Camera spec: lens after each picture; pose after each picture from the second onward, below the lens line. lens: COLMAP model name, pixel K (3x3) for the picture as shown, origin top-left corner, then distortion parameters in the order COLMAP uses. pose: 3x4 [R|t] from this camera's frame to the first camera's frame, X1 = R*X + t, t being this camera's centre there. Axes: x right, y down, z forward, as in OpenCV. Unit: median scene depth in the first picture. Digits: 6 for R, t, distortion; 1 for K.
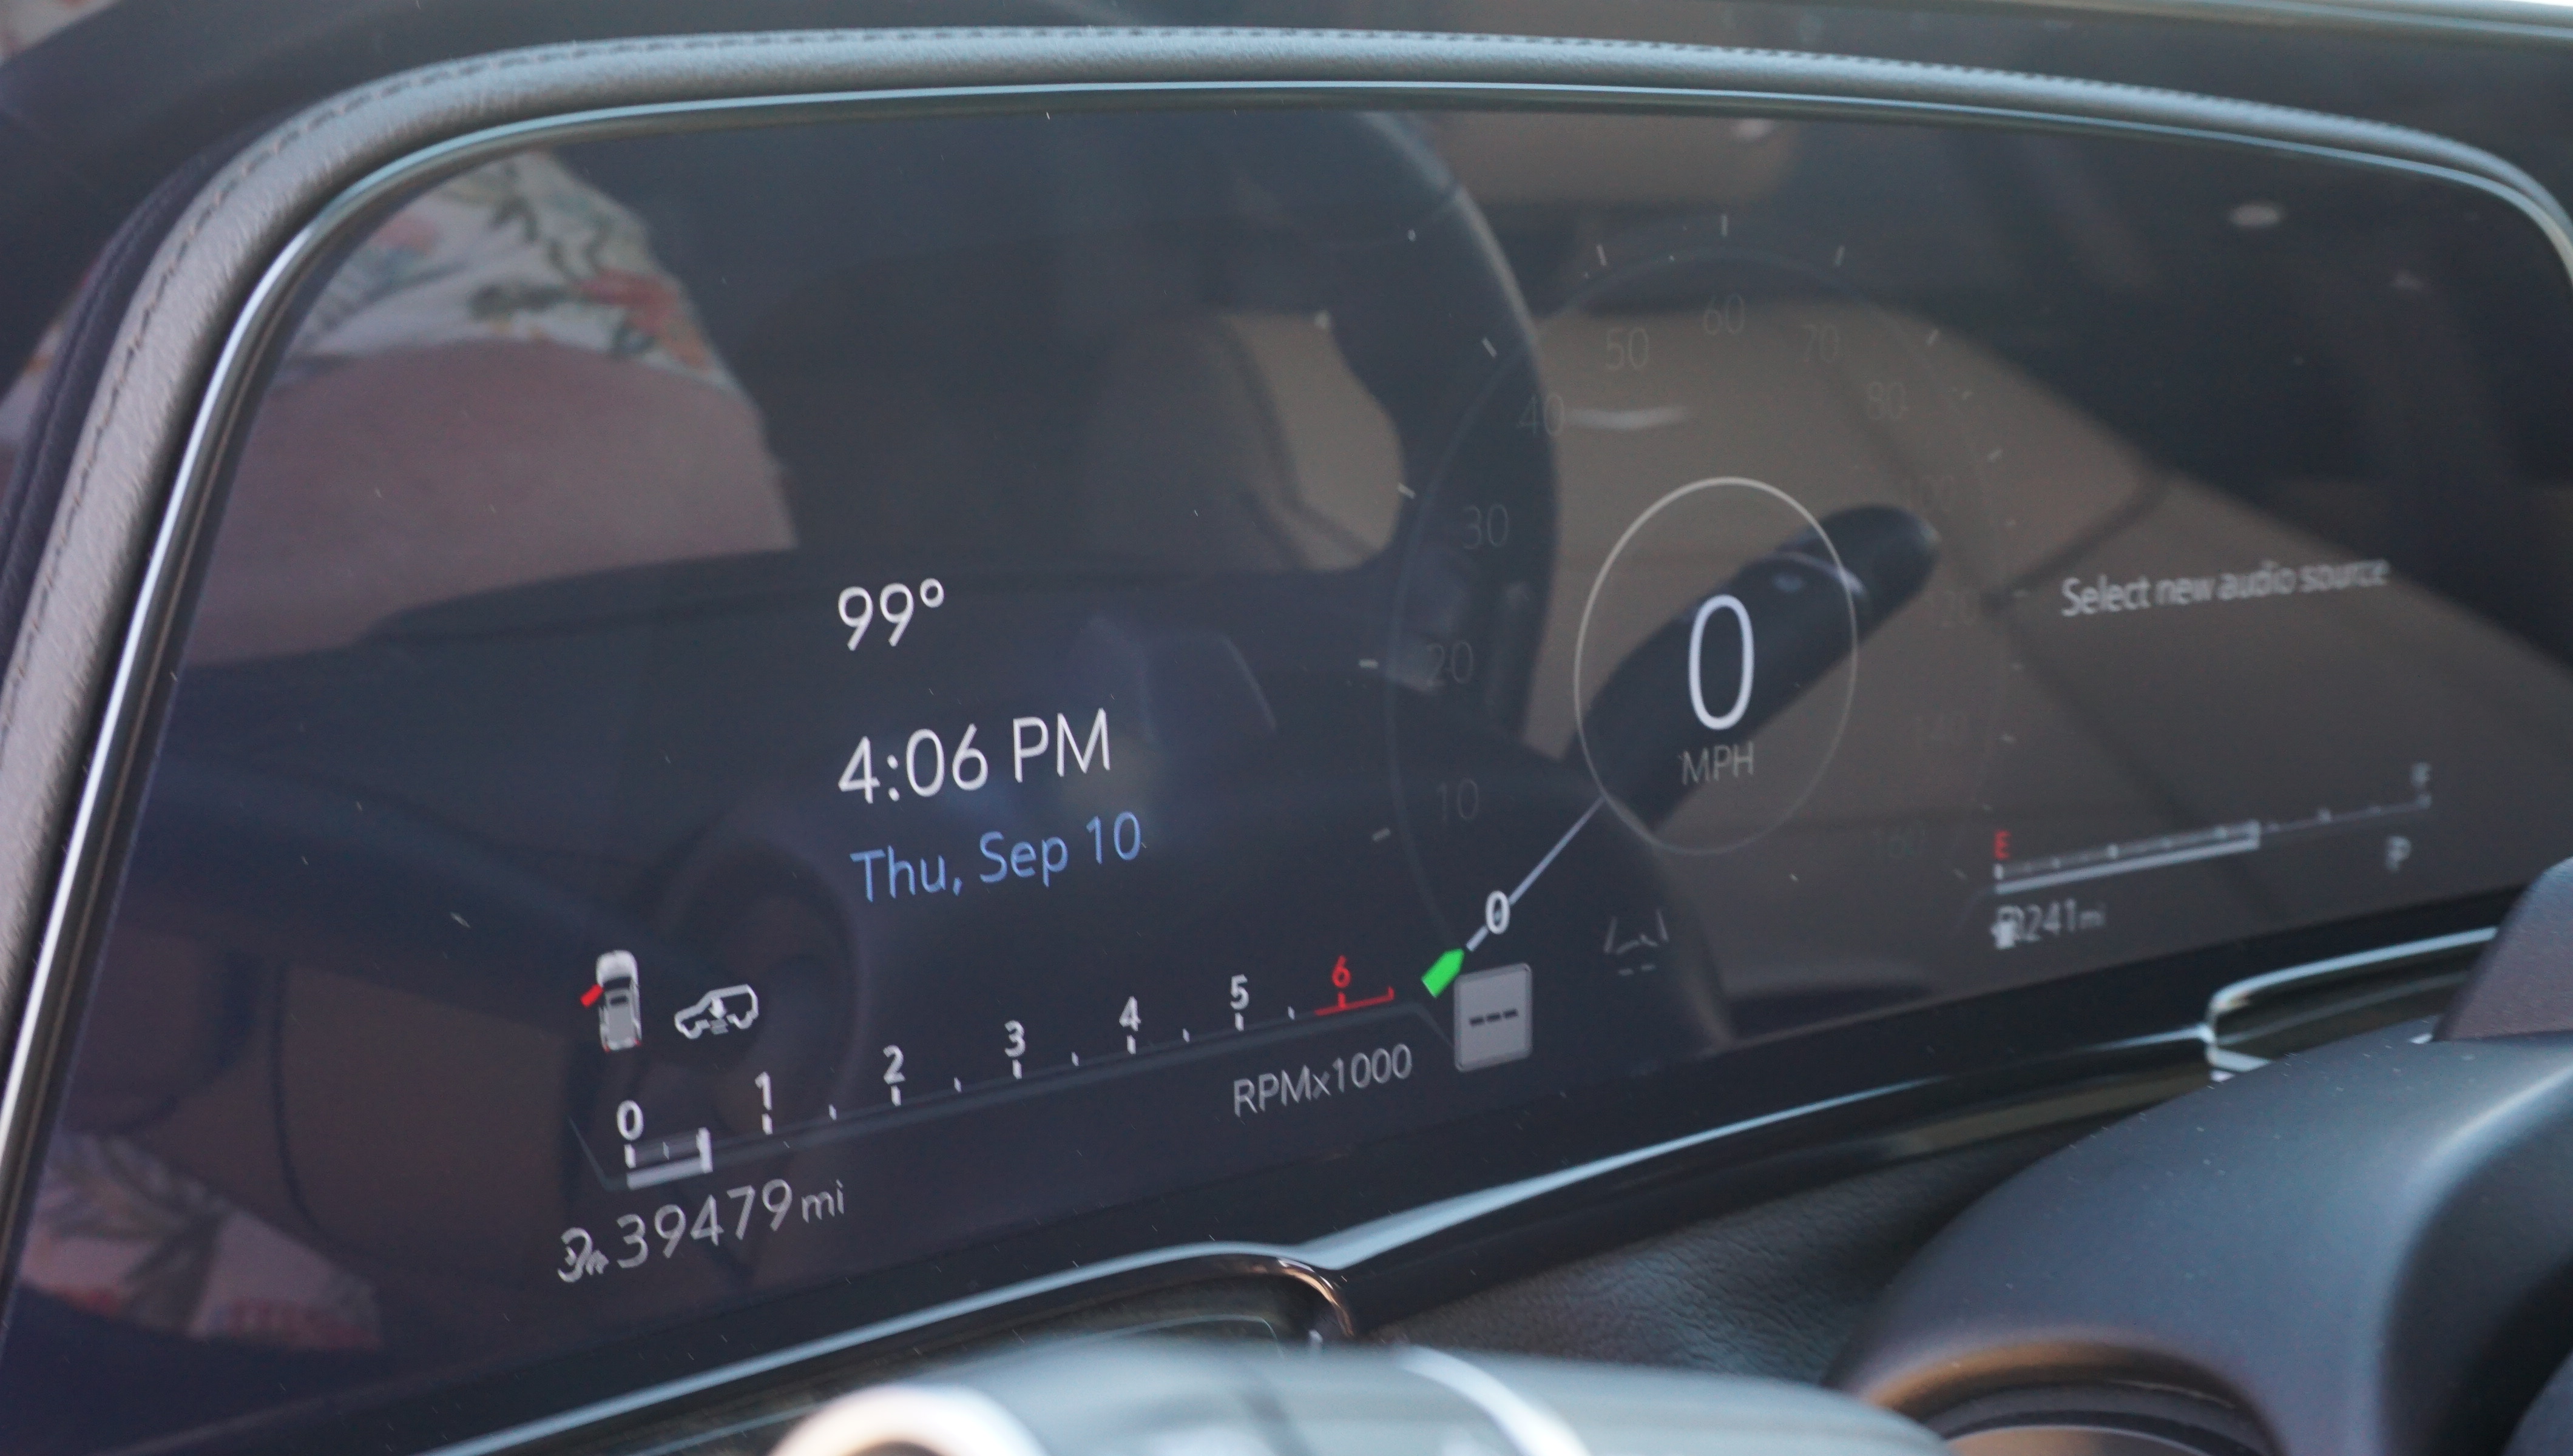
lens RADIAL K [[2439.2, 0, 1285.7], [0, 2439.2, 731.5], [0, 0, 1]] dist [-0.012016, 0.000000]
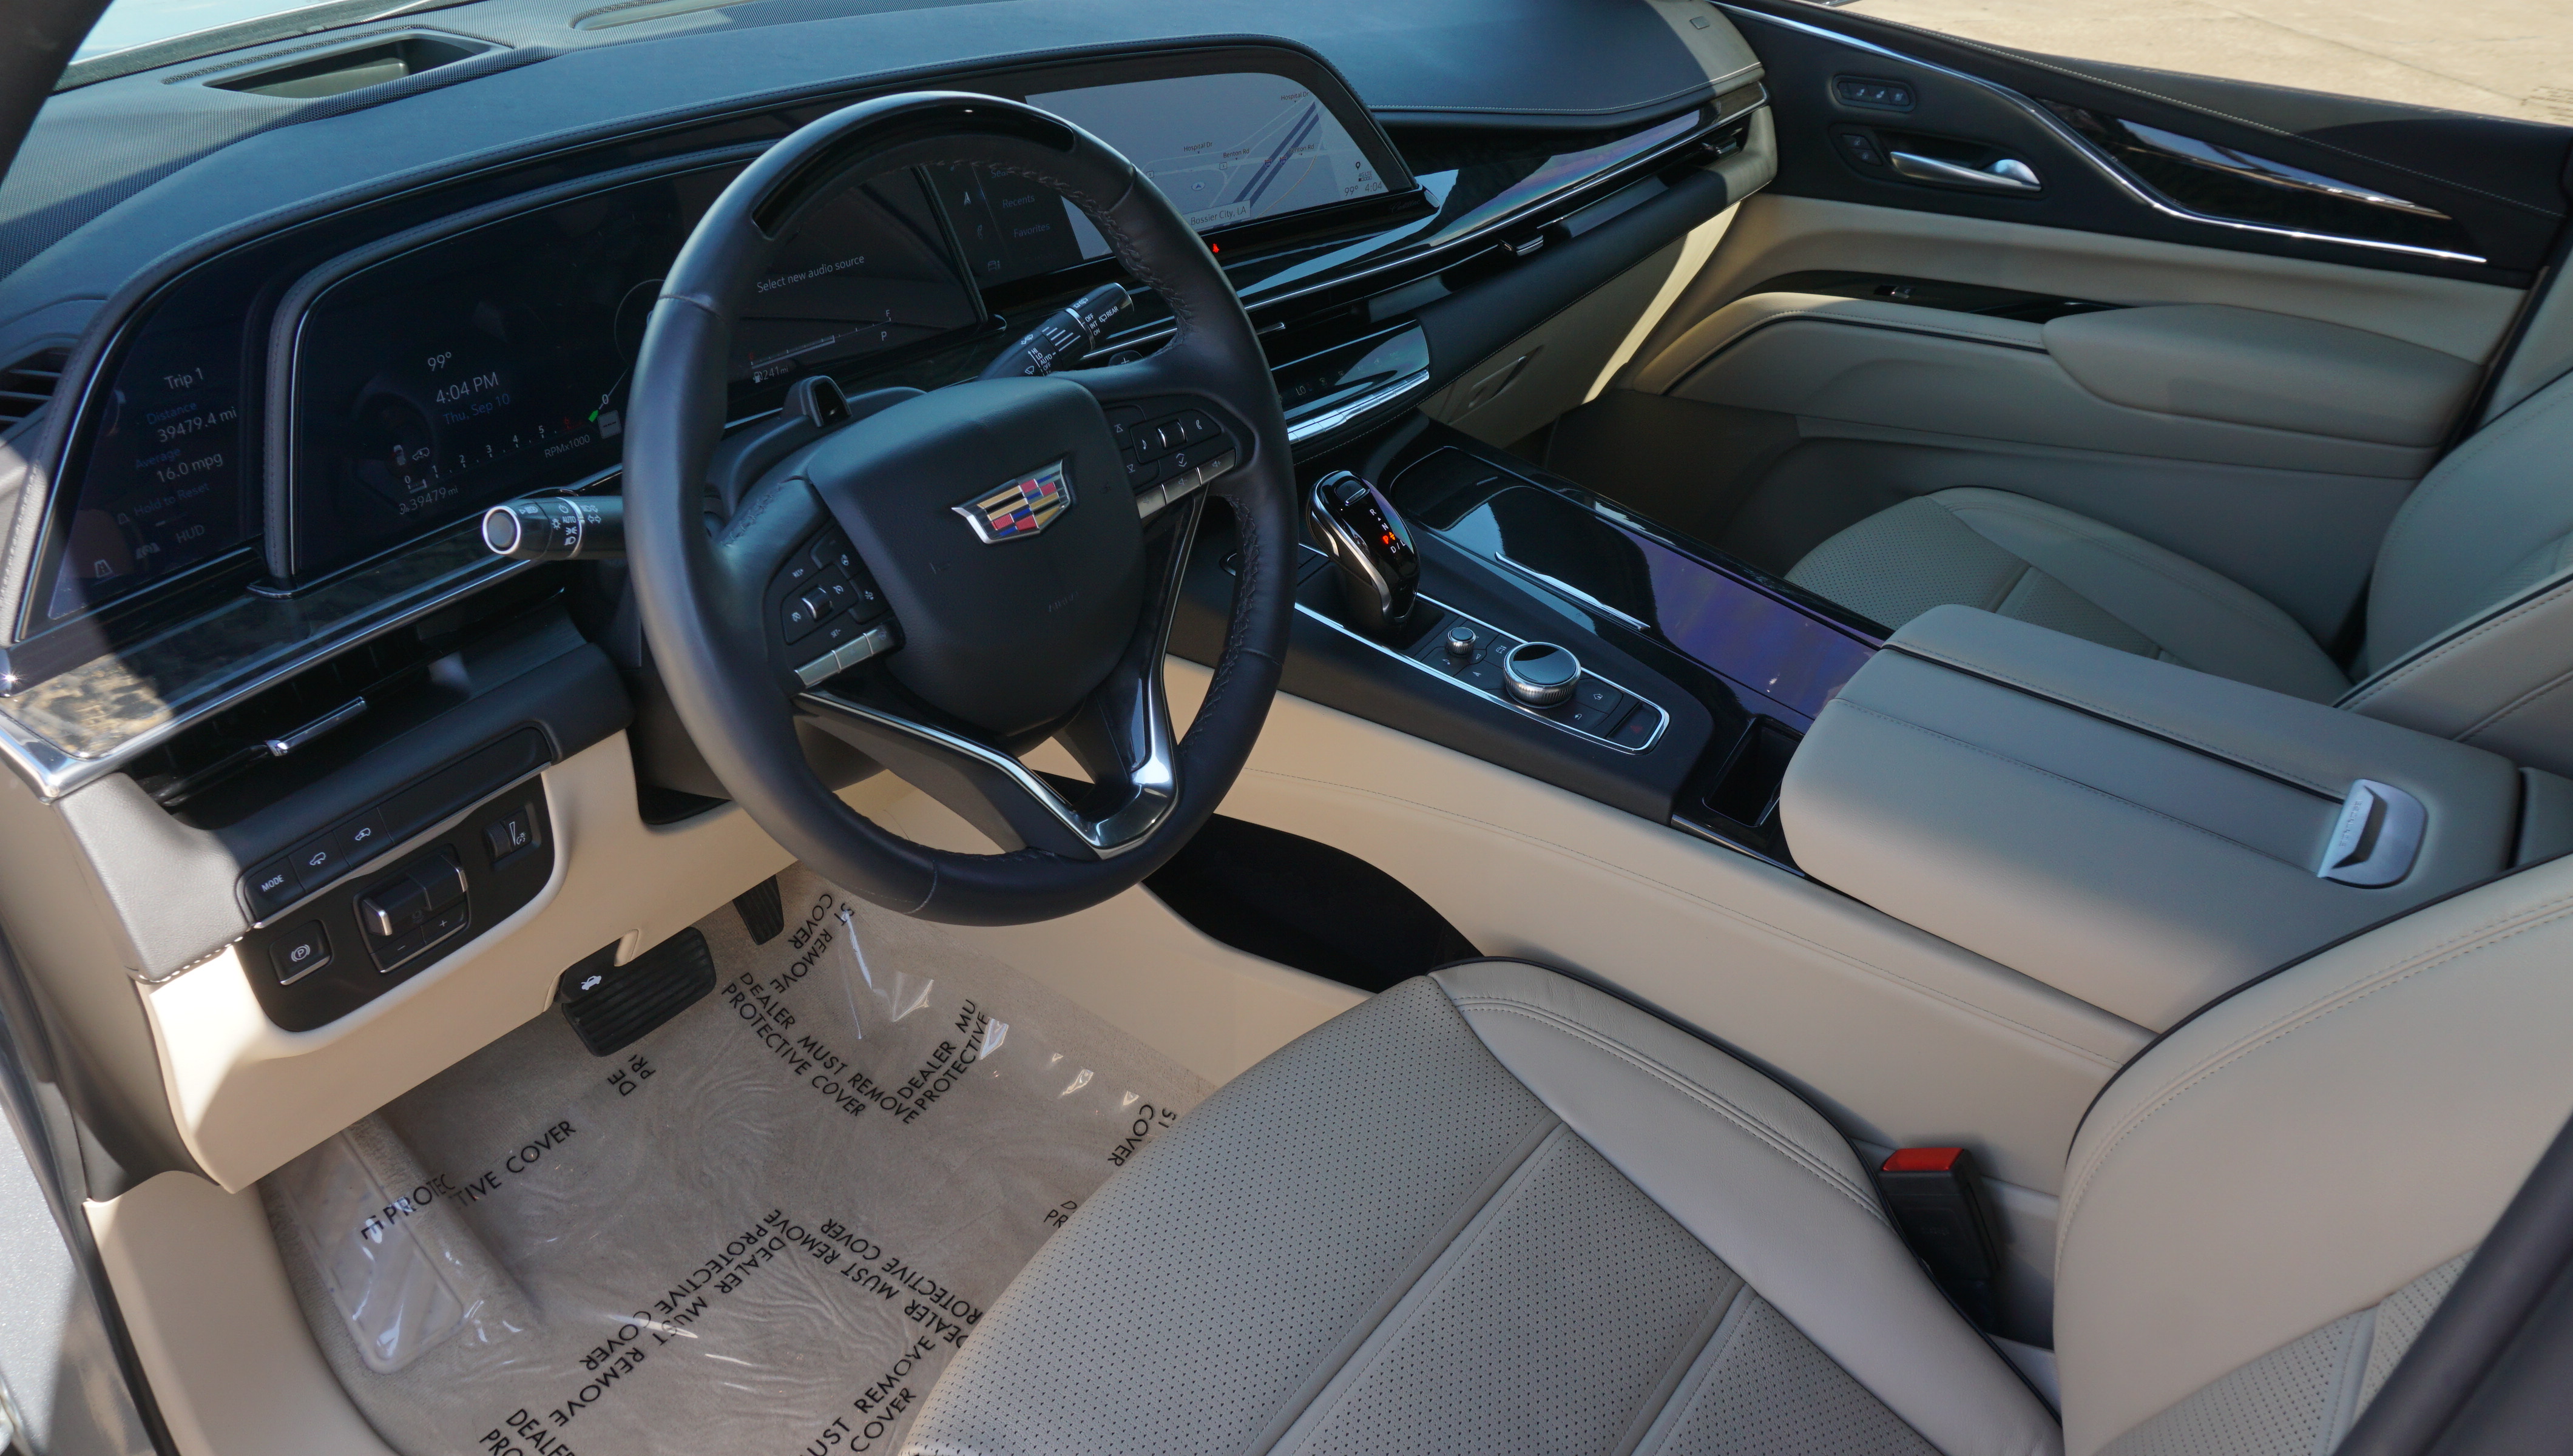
lens RADIAL K [[1718.5, 0, 1277.0], [0, 1718.5, 729.6], [0, 0, 1]] dist [-0.051013, 0.035740]
pose [[0.938739, -0.175590, 0.296540, 0.220342], [0.054776, 0.925549, 0.374644, -0.466999], [-0.340247, -0.335449, 0.878468, -2.303817]]
